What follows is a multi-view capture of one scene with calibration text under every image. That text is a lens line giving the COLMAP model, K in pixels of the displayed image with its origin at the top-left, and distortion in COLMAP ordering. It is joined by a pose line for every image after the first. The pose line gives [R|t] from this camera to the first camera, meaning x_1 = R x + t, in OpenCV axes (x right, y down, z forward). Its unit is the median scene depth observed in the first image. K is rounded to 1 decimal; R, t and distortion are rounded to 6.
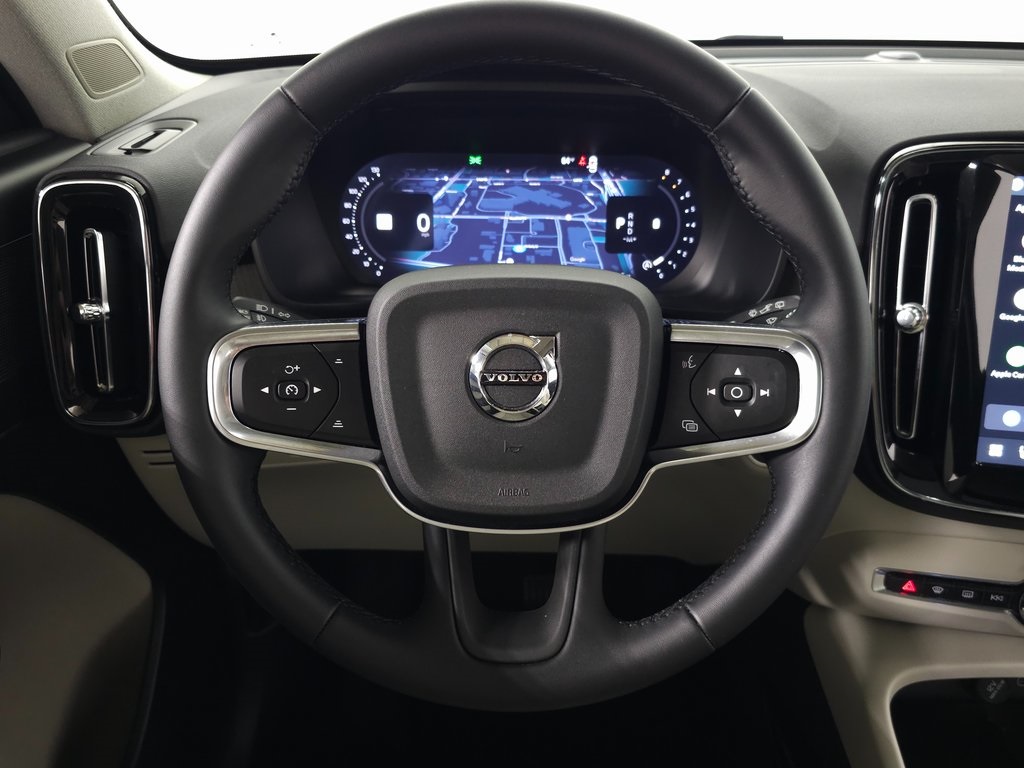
lens RADIAL K [[819.3, 0, 512.0], [0, 819.3, 384.0], [0, 0, 1]] dist [0.122291, -0.212556]
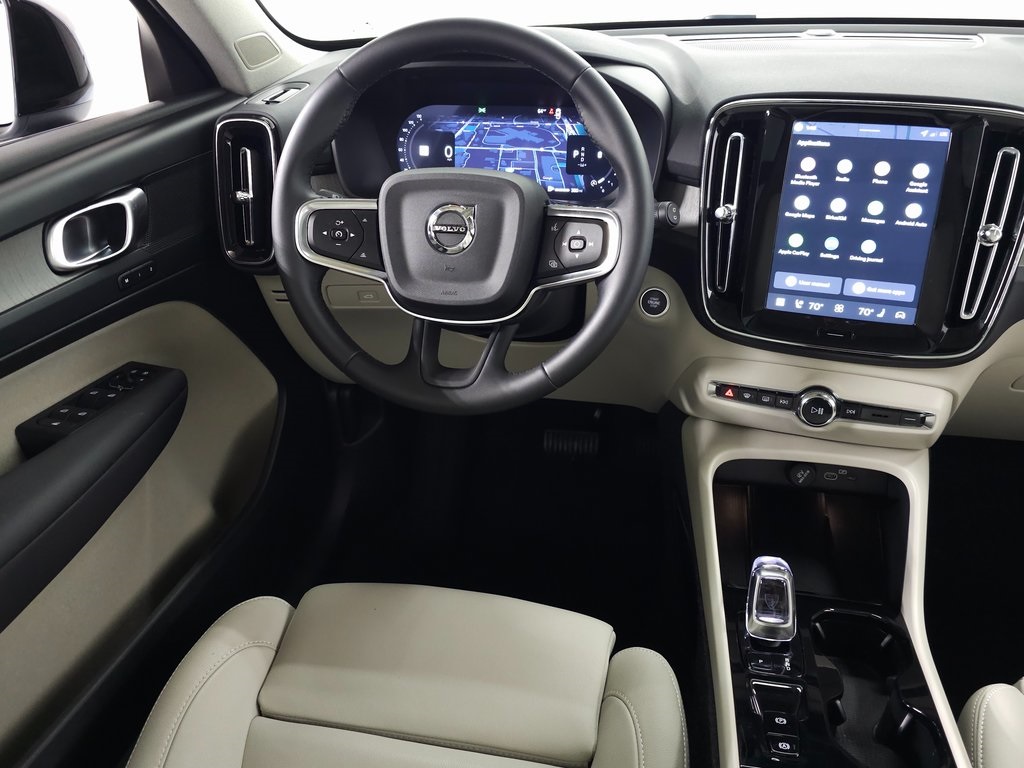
lens RADIAL K [[819.3, 0, 512.0], [0, 819.3, 384.0], [0, 0, 1]] dist [0.122291, -0.212556]
pose [[0.983350, 0.063659, -0.170206, 0.299535], [-0.055434, 0.997073, 0.052654, 0.147996], [0.173060, -0.042342, 0.984001, -0.509872]]
